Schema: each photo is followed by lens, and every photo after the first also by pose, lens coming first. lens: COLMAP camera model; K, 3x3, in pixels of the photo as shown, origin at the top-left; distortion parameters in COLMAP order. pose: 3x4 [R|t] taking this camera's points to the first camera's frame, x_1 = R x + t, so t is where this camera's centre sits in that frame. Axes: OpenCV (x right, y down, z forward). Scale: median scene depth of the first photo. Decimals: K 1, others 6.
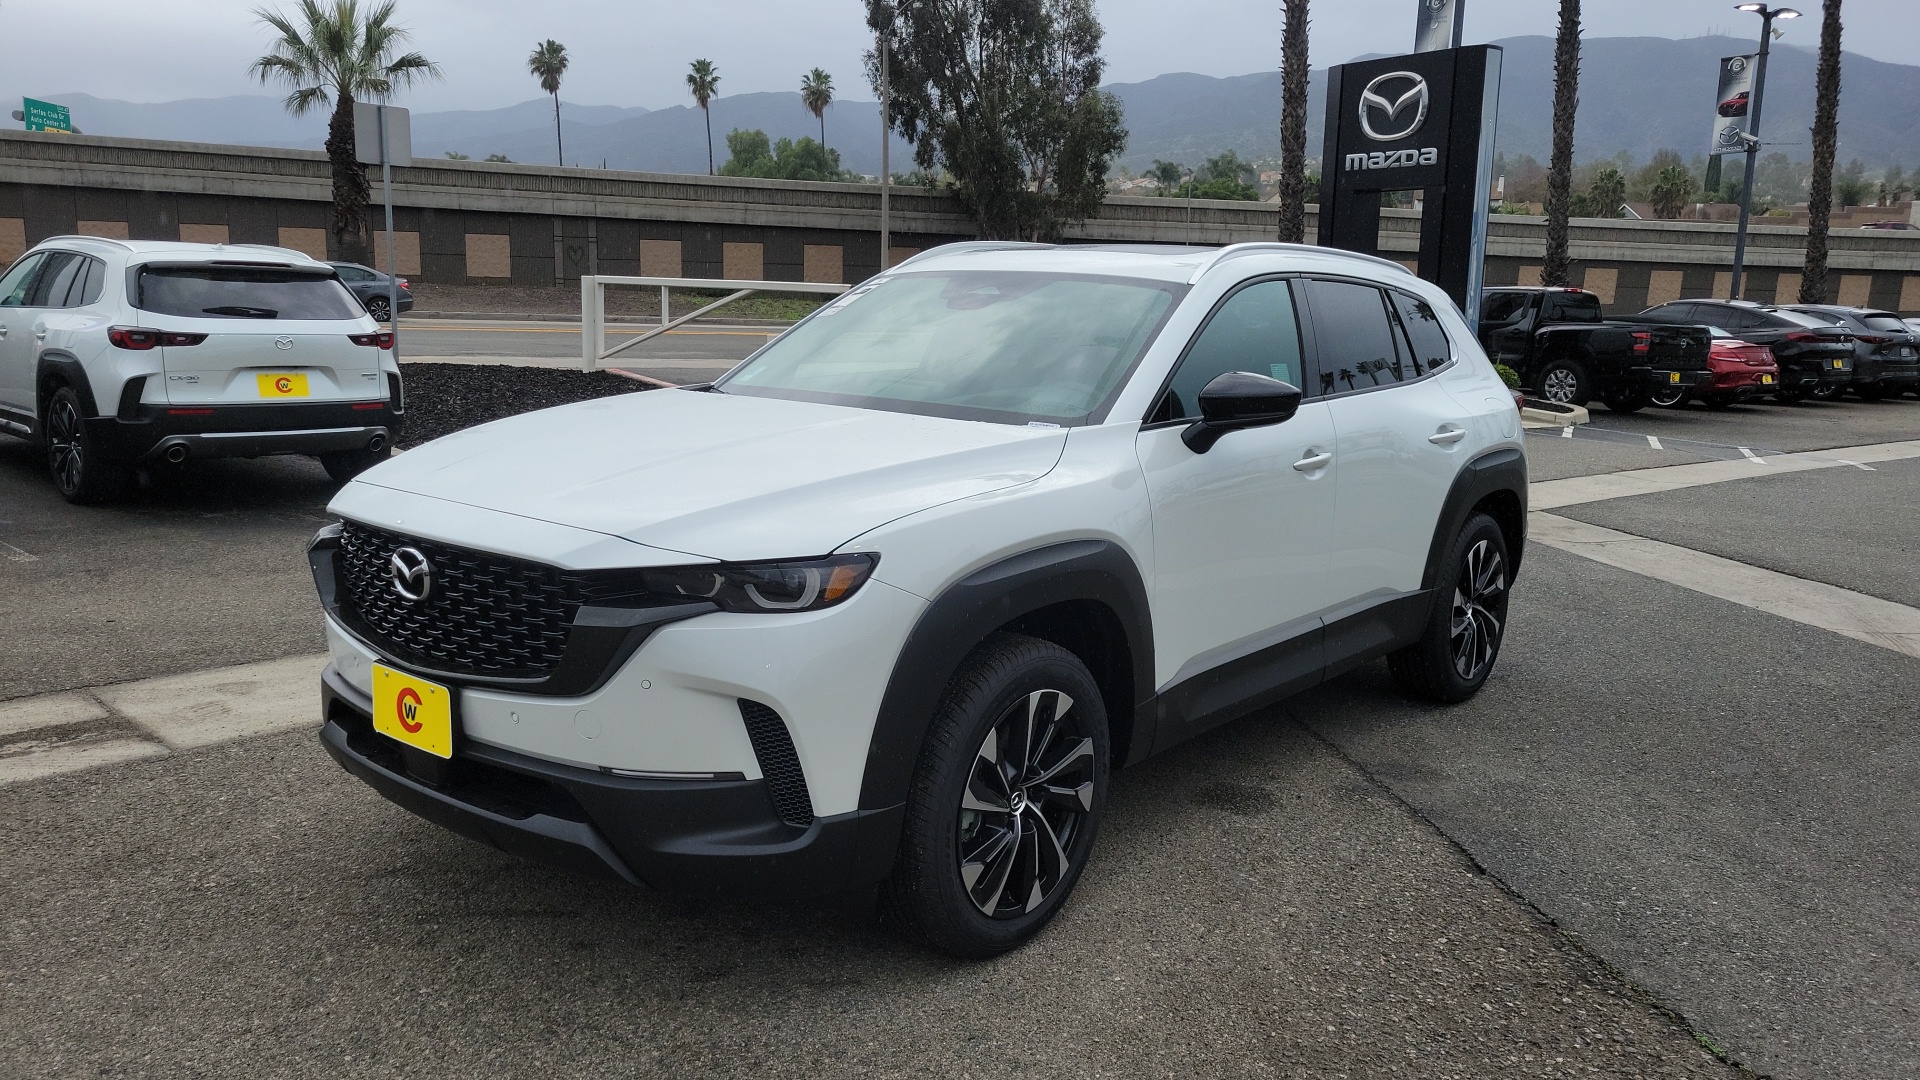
lens RADIAL K [[1459.8, 0, 966.5], [0, 1459.8, 540.2], [0, 0, 1]] dist [0.036404, -0.011305]
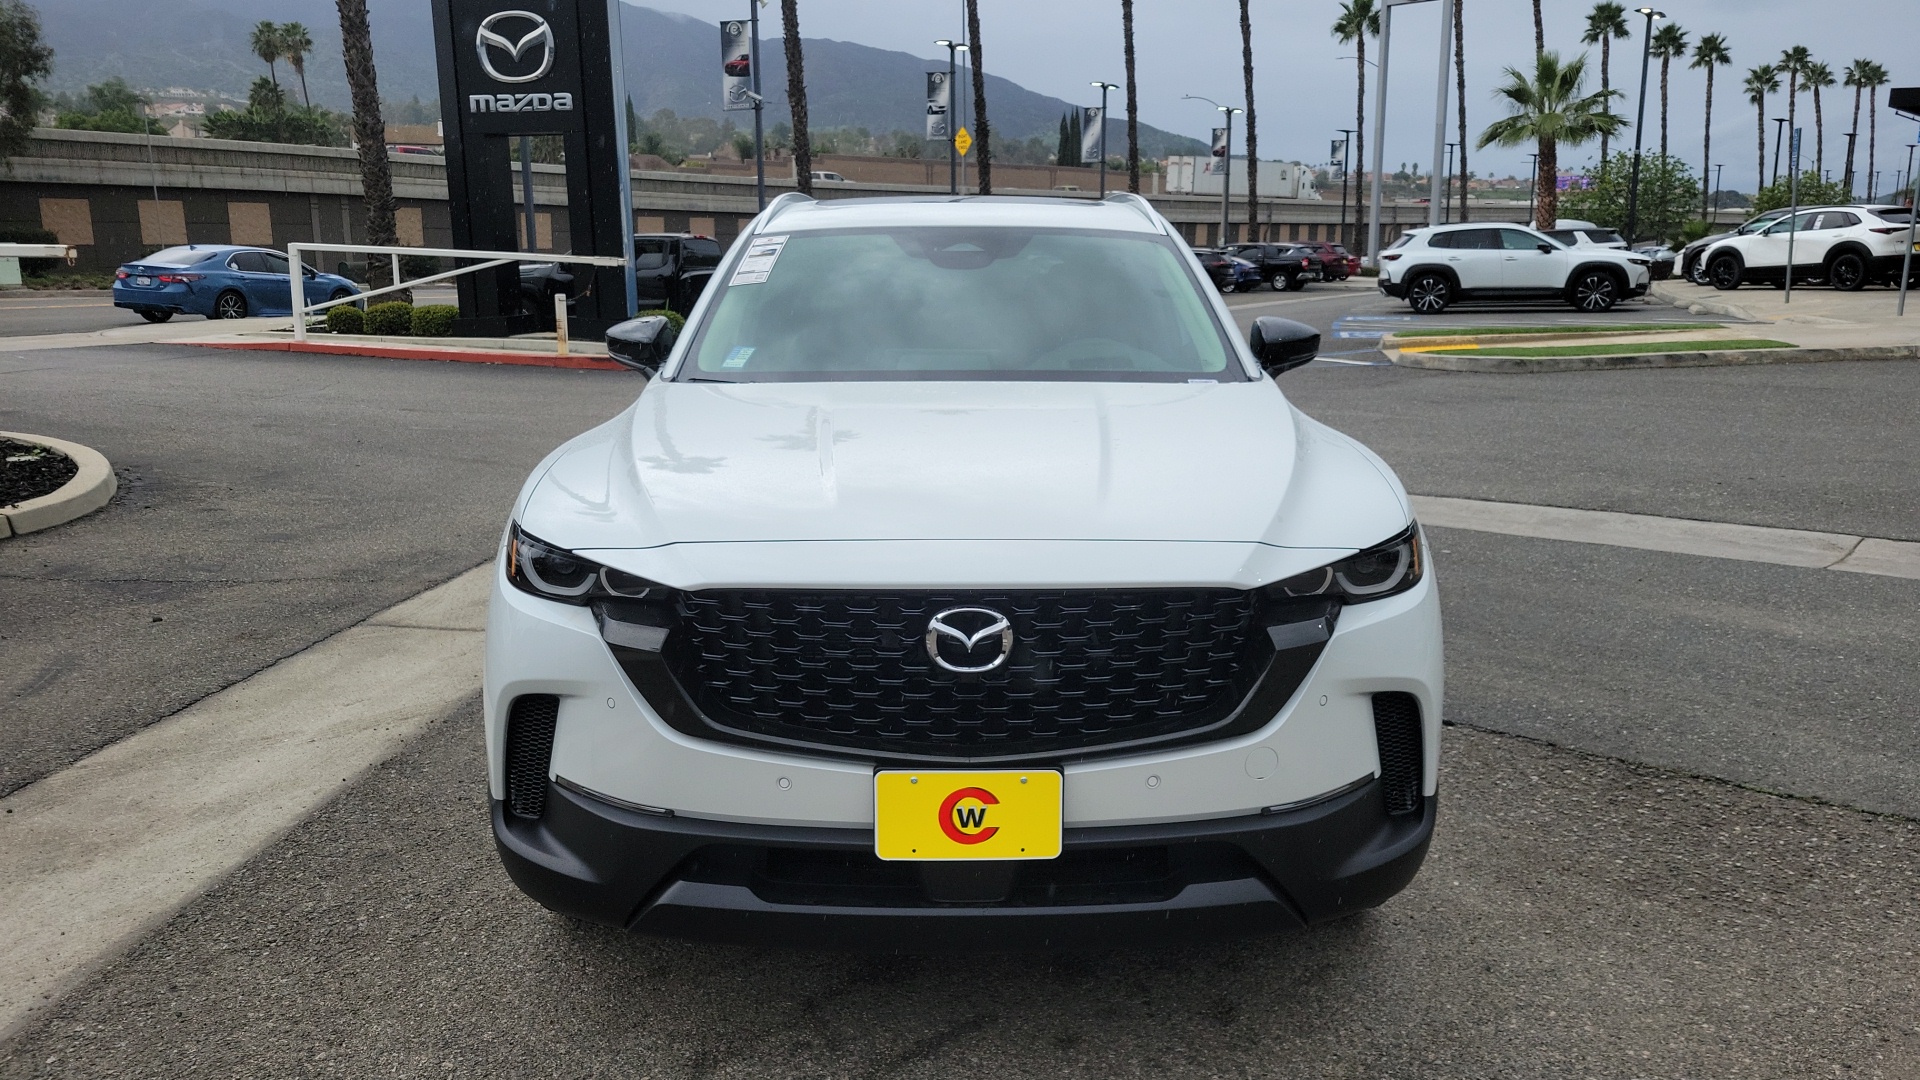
lens RADIAL K [[1459.8, 0, 953.2], [0, 1459.8, 552.0], [0, 0, 1]] dist [0.036404, -0.011305]
pose [[0.754807, -0.159307, 0.636308, -0.159030], [0.131986, 0.987105, 0.090568, -0.016942], [-0.642531, 0.015623, 0.766100, 0.078350]]
